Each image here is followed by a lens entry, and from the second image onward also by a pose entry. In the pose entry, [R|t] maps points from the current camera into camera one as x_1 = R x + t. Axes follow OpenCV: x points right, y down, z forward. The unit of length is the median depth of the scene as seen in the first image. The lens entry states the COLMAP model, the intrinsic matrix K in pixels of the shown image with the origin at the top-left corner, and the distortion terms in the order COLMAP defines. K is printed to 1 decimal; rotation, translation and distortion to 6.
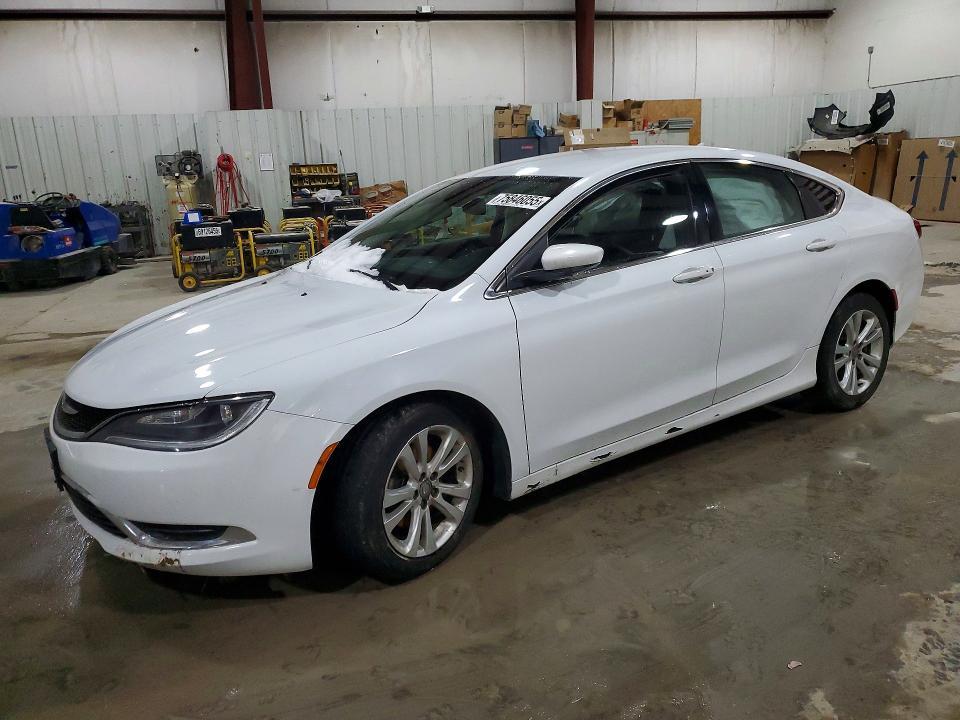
lens RADIAL K [[744.1, 0, 480.0], [0, 744.1, 360.0], [0, 0, 1]] dist [0.021586, 0.001311]
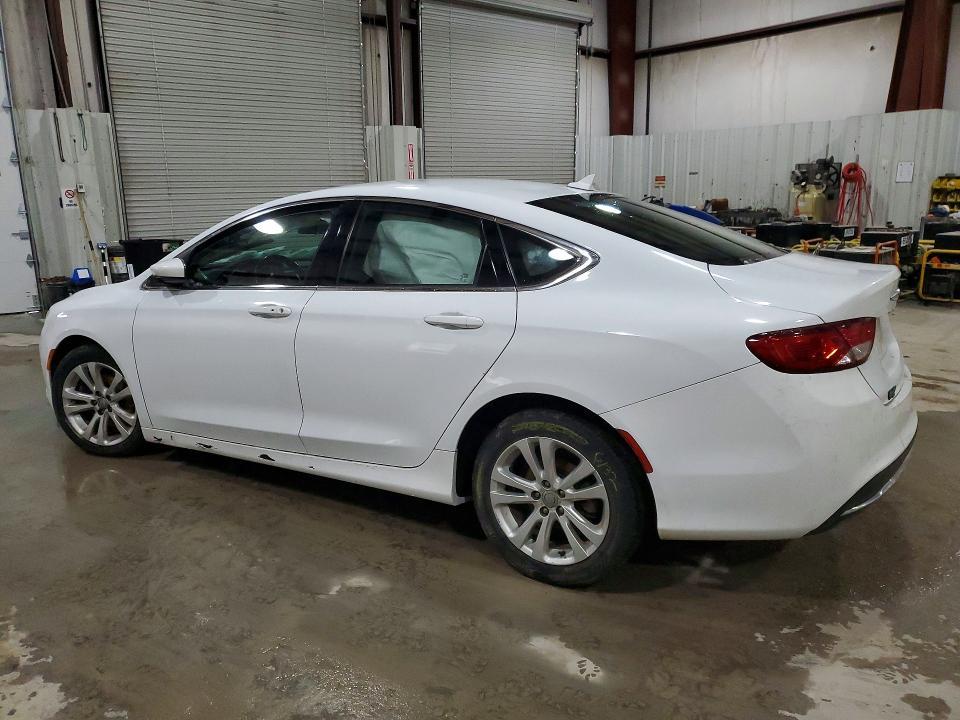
lens RADIAL K [[766.4, 0, 480.0], [0, 766.4, 360.0], [0, 0, 1]] dist [0.033490, 0.004341]
pose [[0.411569, 0.238737, -0.879554, 0.882985], [-0.243277, 0.958841, 0.146421, -0.180160], [0.878309, 0.153713, 0.452708, 0.522018]]
